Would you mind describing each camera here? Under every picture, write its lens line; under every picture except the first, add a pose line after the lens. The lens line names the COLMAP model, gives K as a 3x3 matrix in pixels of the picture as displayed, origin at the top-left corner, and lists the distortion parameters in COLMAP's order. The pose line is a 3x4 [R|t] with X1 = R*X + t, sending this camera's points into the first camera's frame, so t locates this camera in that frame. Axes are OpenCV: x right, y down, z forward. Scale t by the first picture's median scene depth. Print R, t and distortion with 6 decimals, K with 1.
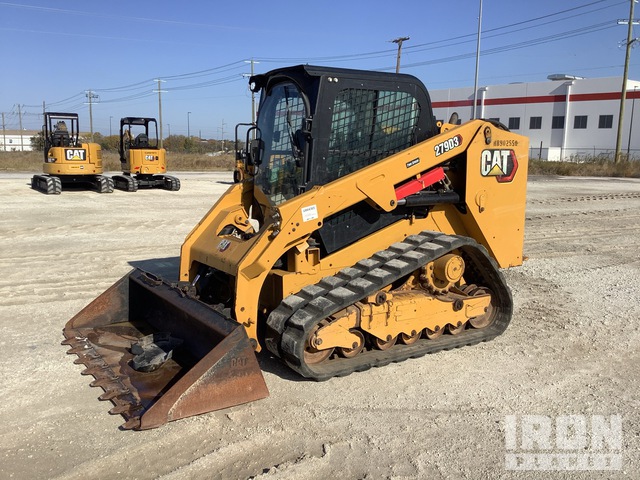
lens RADIAL K [[602.8, 0, 316.6], [0, 602.8, 242.7], [0, 0, 1]] dist [0.037747, 0.000000]
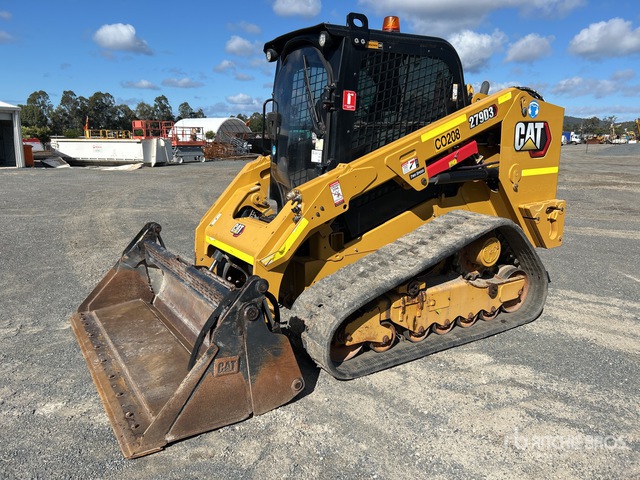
lens RADIAL K [[492.9, 0, 324.7], [0, 492.9, 239.5], [0, 0, 1]] dist [0.021529, -0.008370]
pose [[0.999947, -0.010122, 0.001650, -0.024418], [0.009993, 0.997823, 0.065180, -0.026829], [-0.002306, -0.065161, 0.997872, 0.238714]]
